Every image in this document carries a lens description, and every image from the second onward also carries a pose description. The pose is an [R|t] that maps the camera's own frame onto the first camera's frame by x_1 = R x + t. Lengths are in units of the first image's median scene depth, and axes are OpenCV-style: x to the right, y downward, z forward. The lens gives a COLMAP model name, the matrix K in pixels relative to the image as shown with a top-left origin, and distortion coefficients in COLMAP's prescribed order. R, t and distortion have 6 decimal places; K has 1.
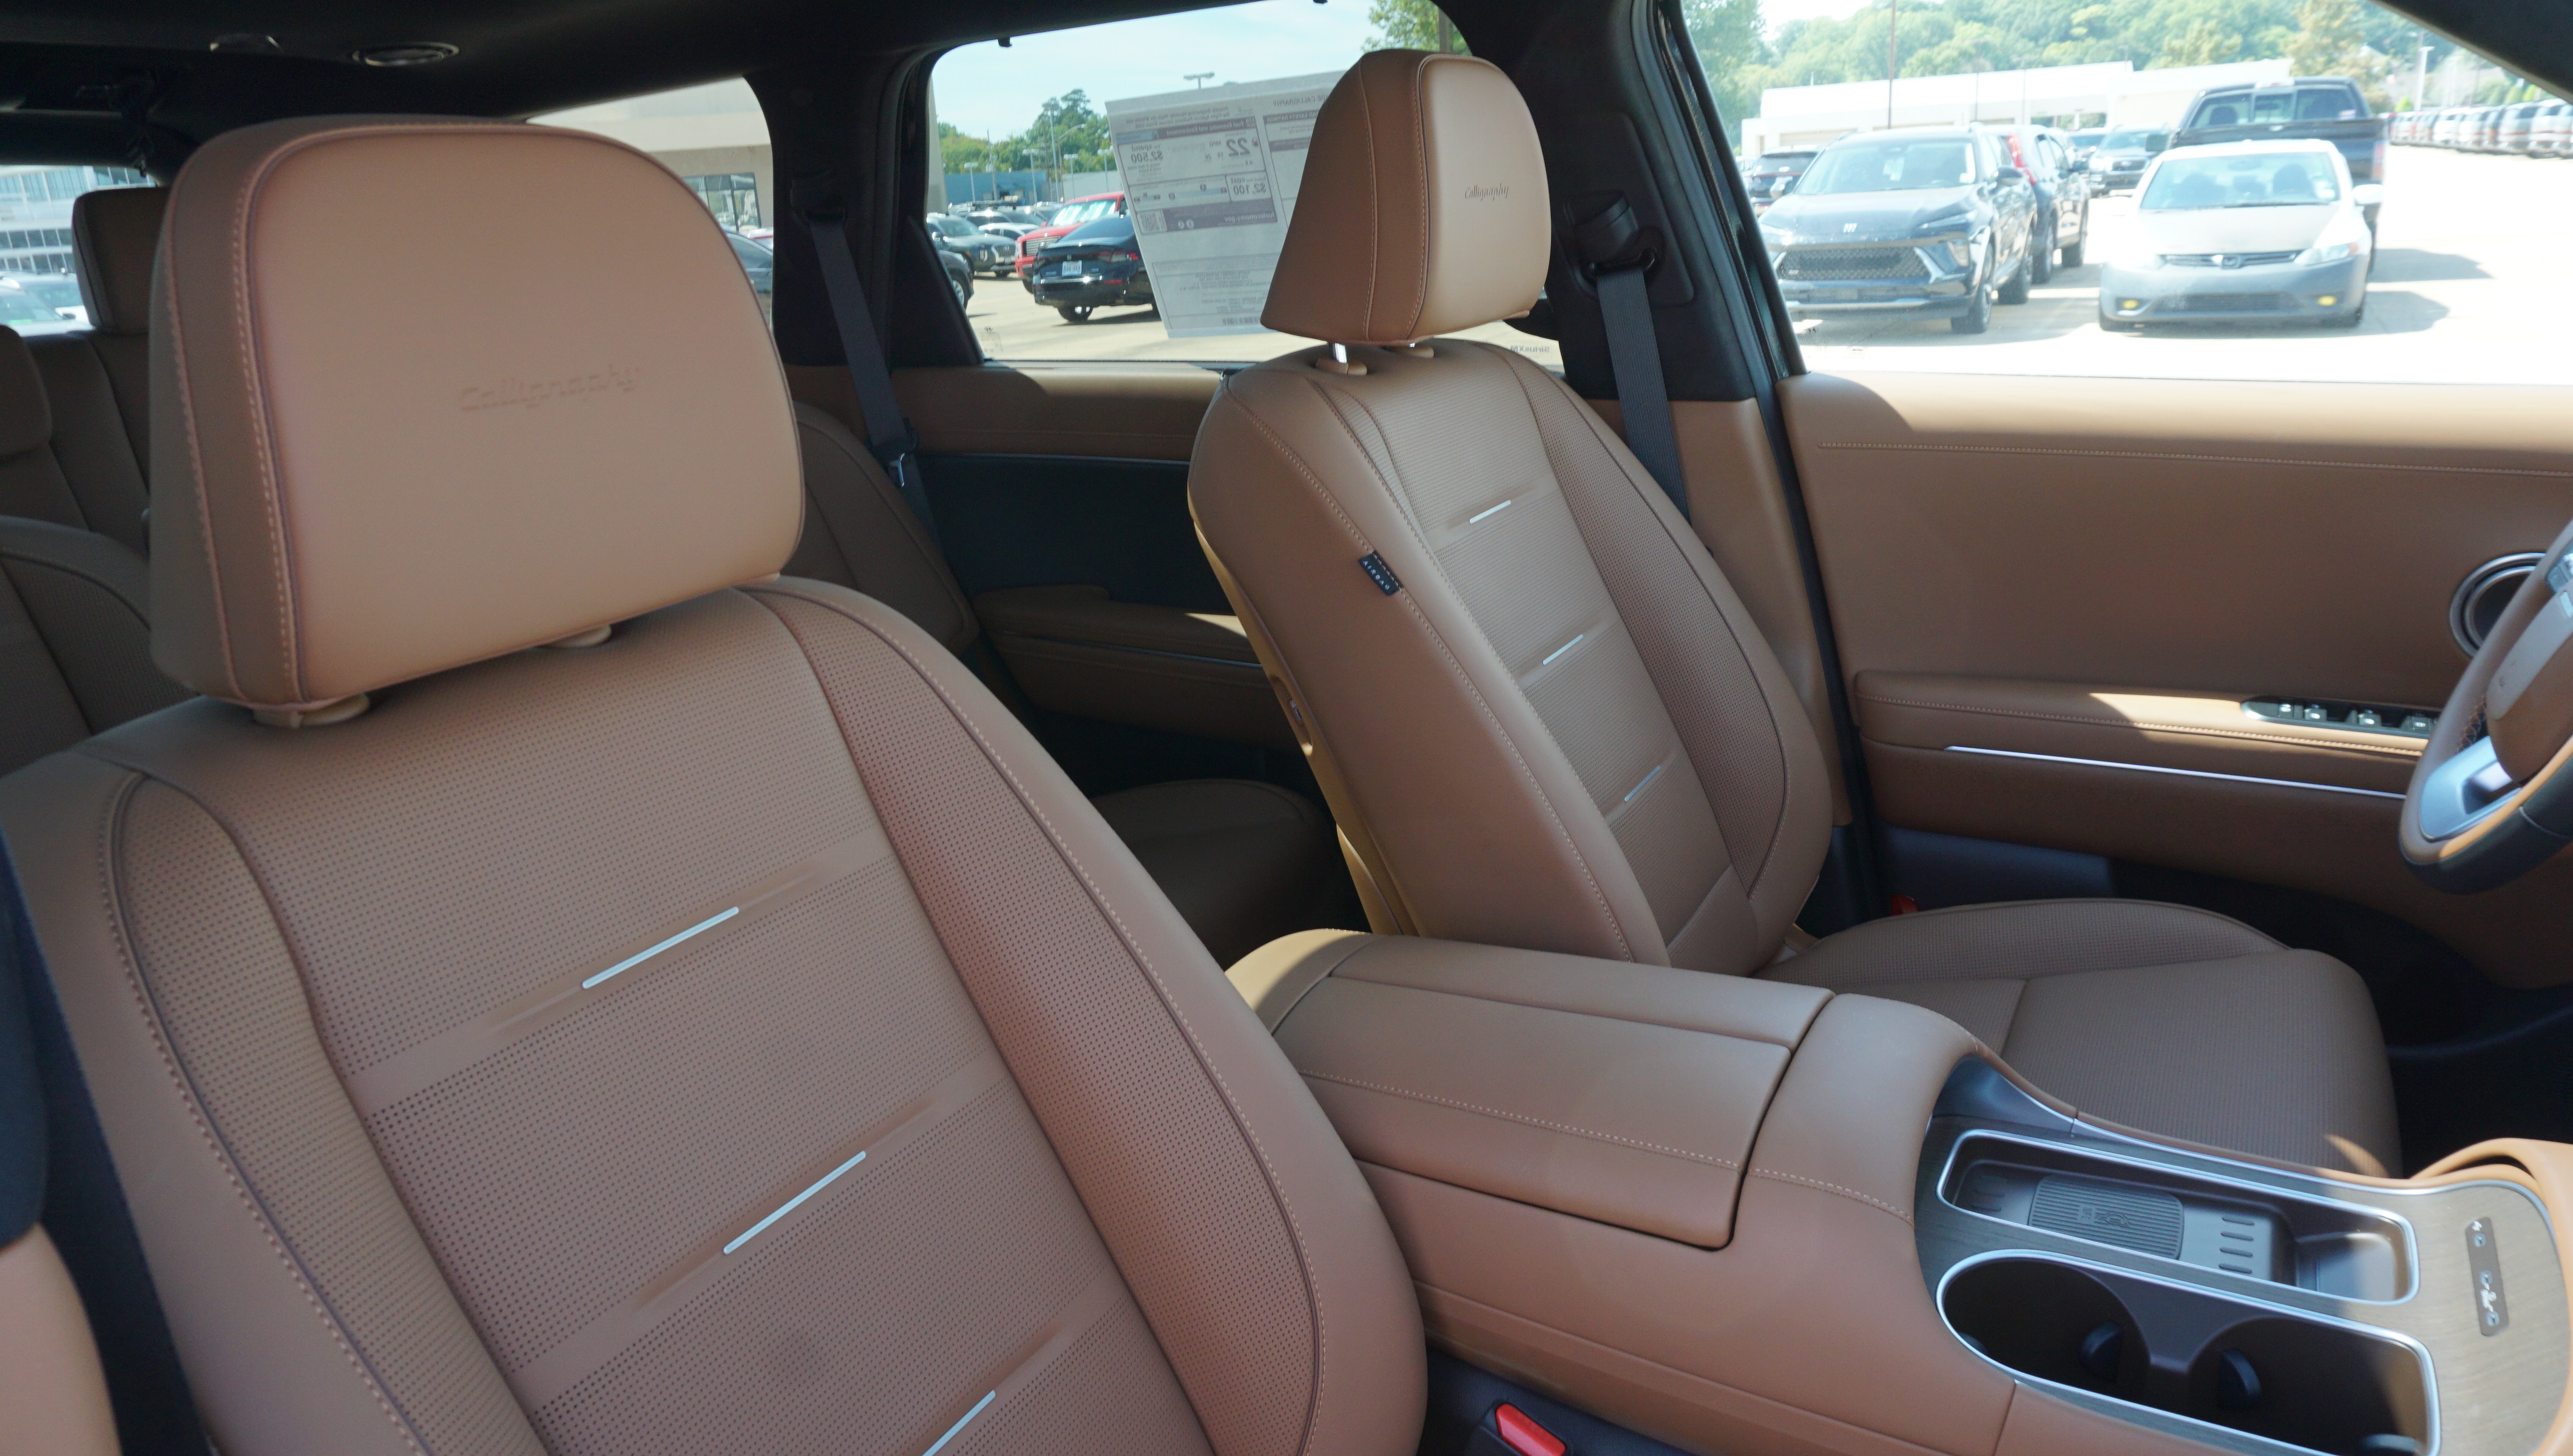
lens RADIAL K [[1726.3, 0, 1313.6], [0, 1726.3, 741.5], [0, 0, 1]] dist [0.000215, 0.001833]
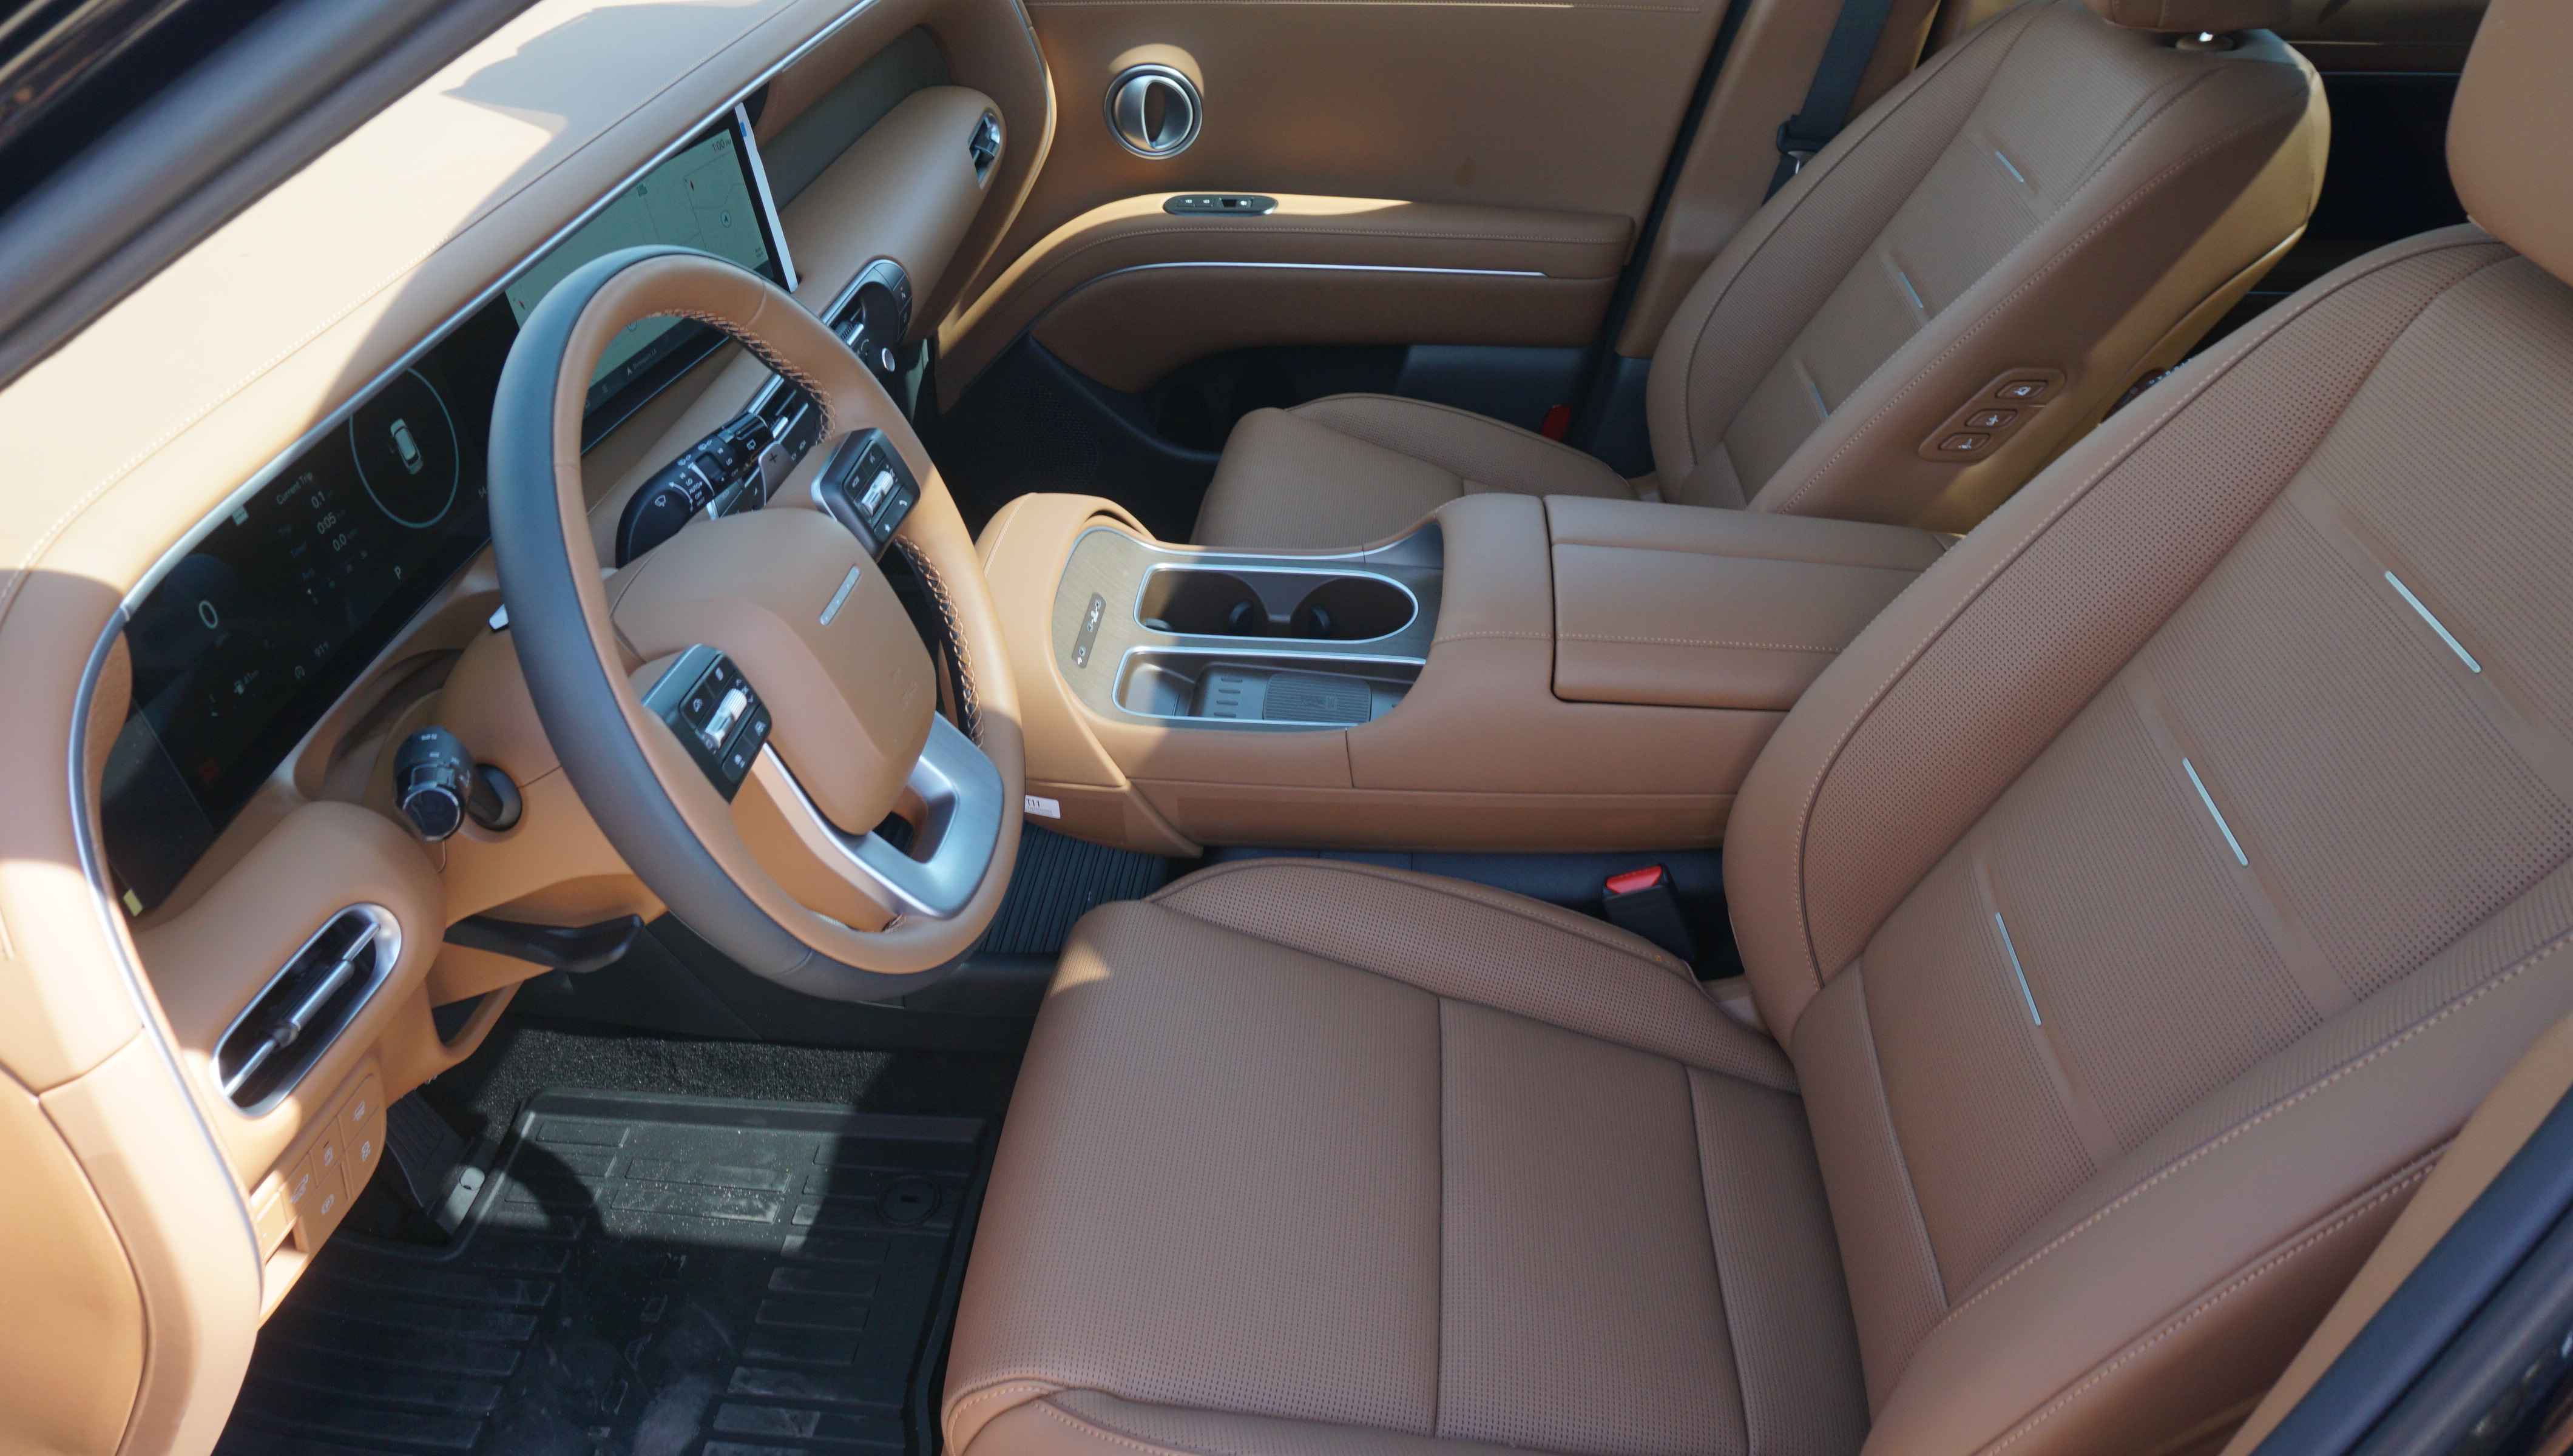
lens RADIAL K [[1706.1, 0, 1286.5], [0, 1706.1, 728.0], [0, 0, 1]] dist [-0.030832, 0.005637]
pose [[-0.917227, 0.254212, -0.306710, 0.694690], [-0.096576, 0.605055, 0.790305, -0.579270], [0.386482, 0.754510, -0.530421, 1.336011]]
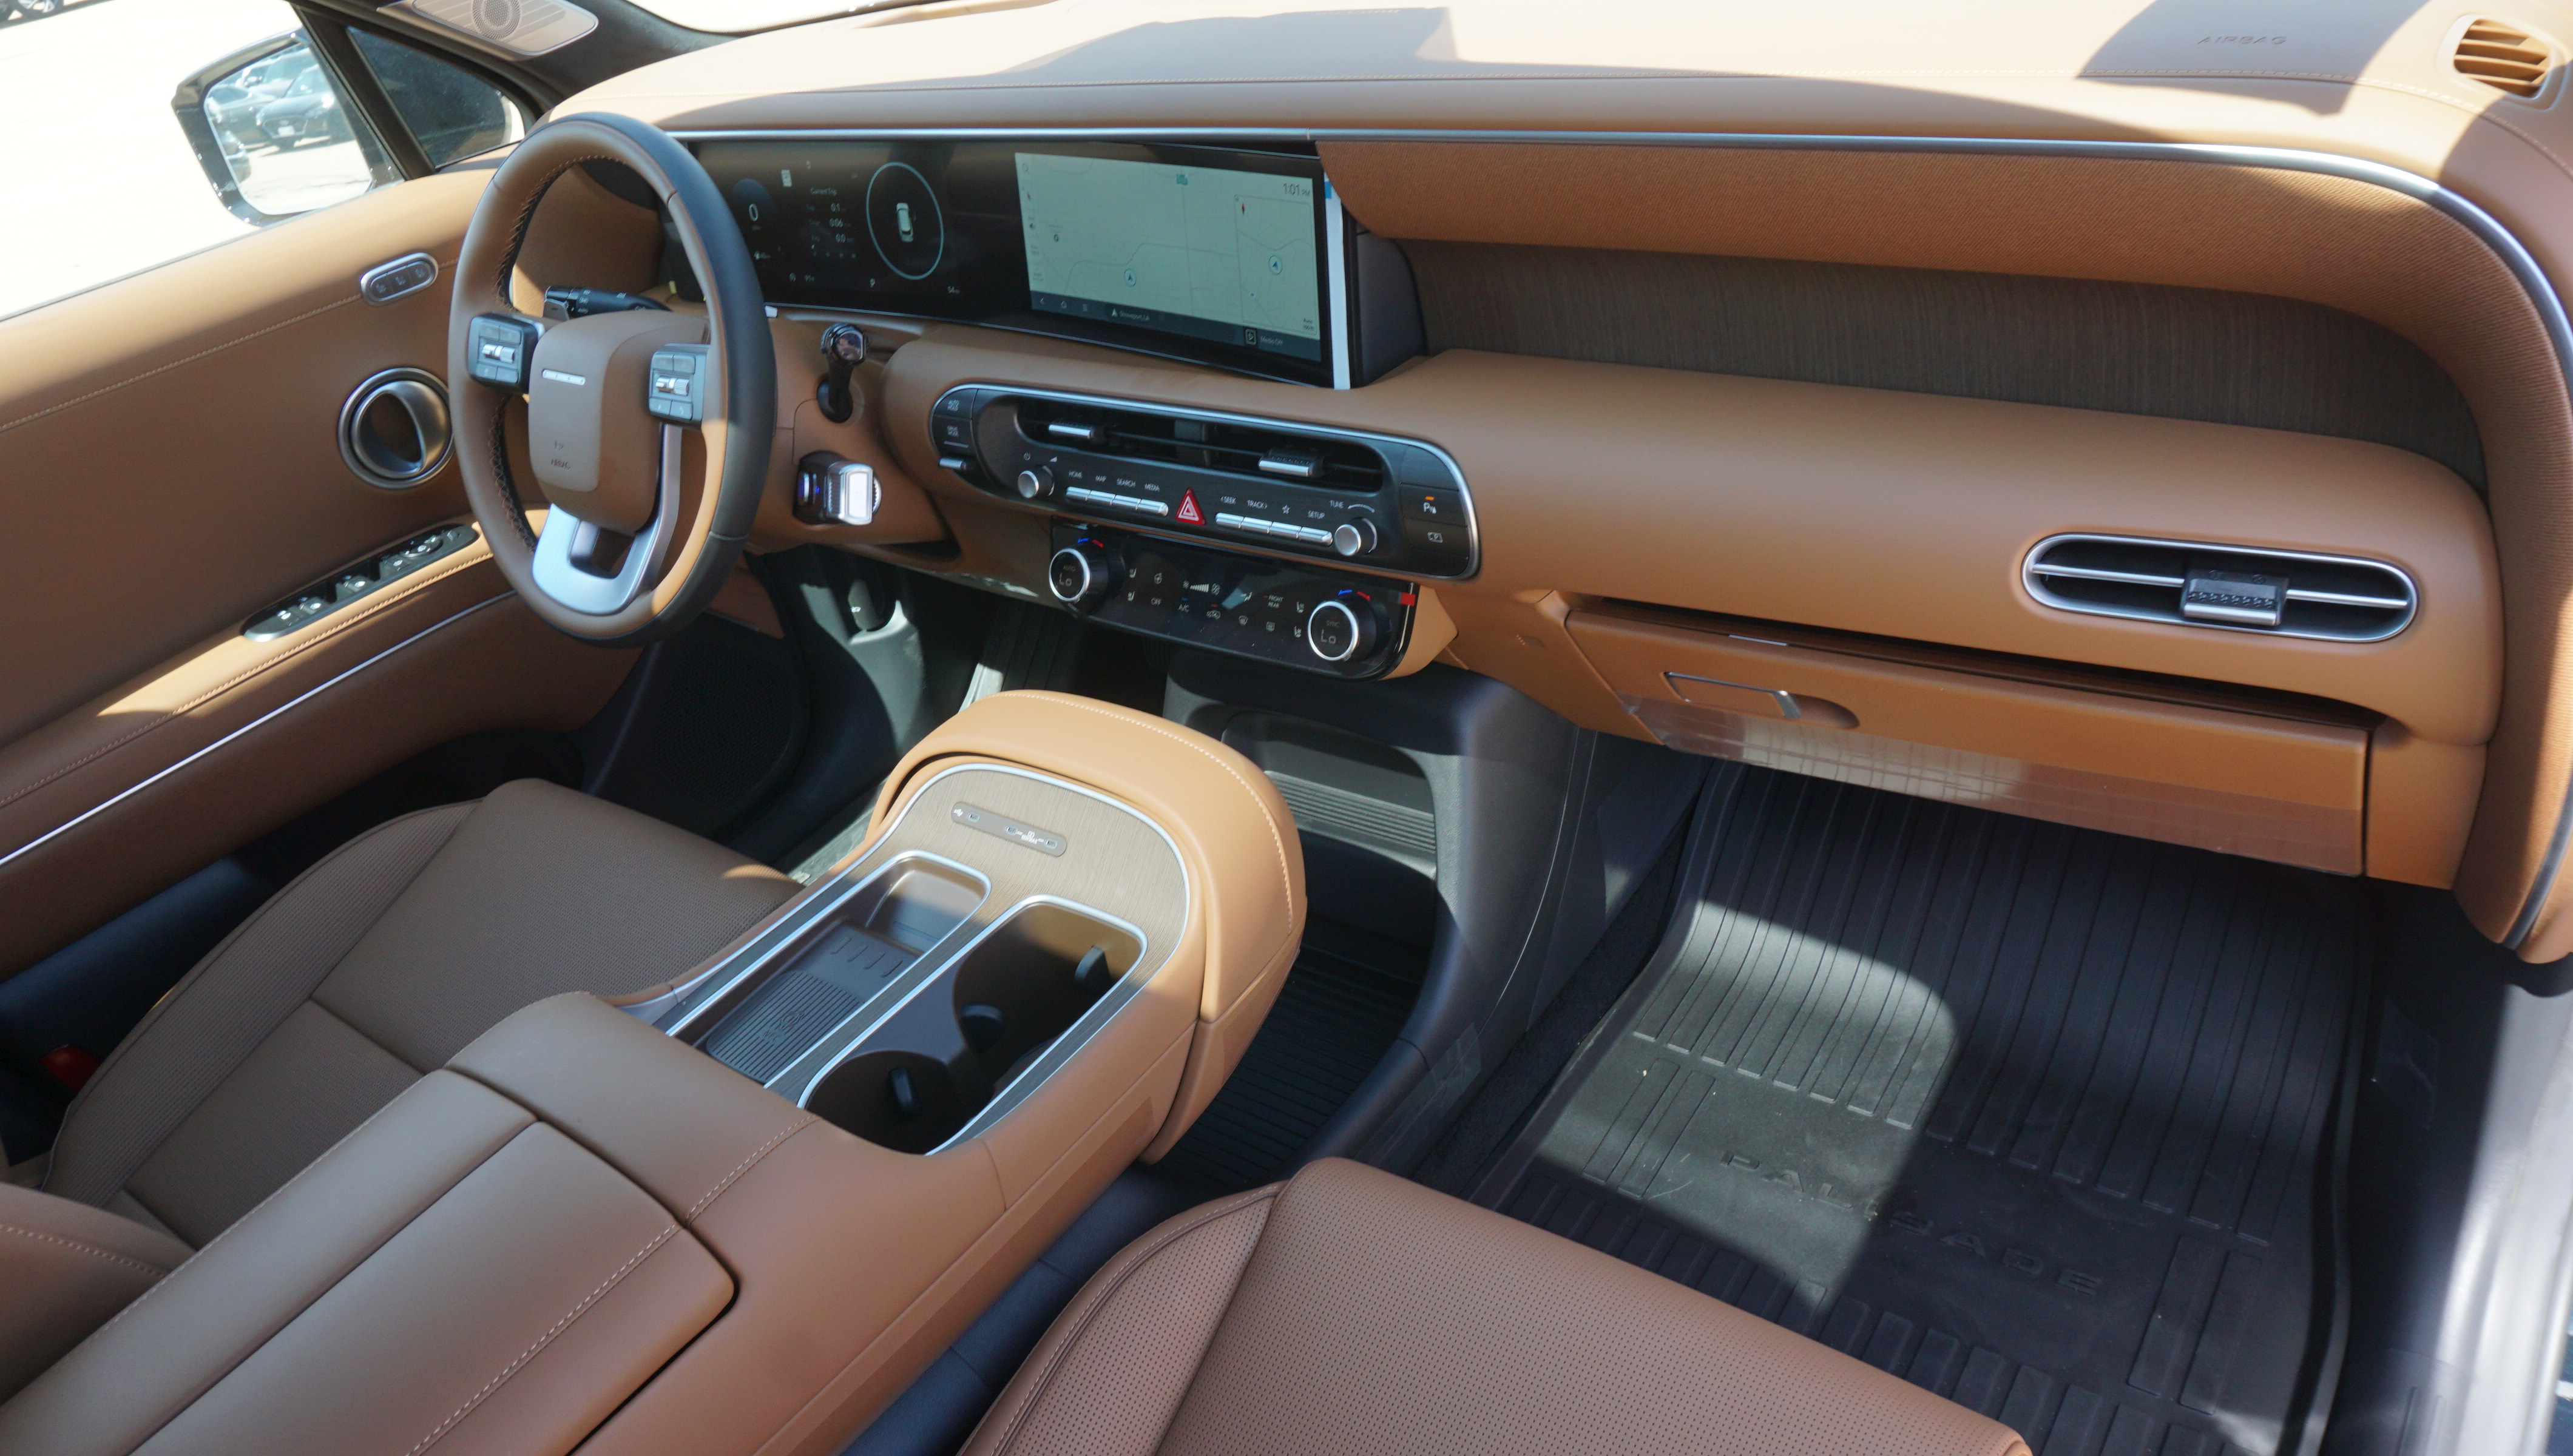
lens RADIAL K [[1697.8, 0, 1334.5], [0, 1697.8, 727.3], [0, 0, 1]] dist [-0.034168, 0.003869]
pose [[0.127897, -0.515620, 0.847218, -0.212920], [0.453473, 0.790114, 0.412410, -0.107363], [-0.882046, 0.331444, 0.334873, 0.241444]]
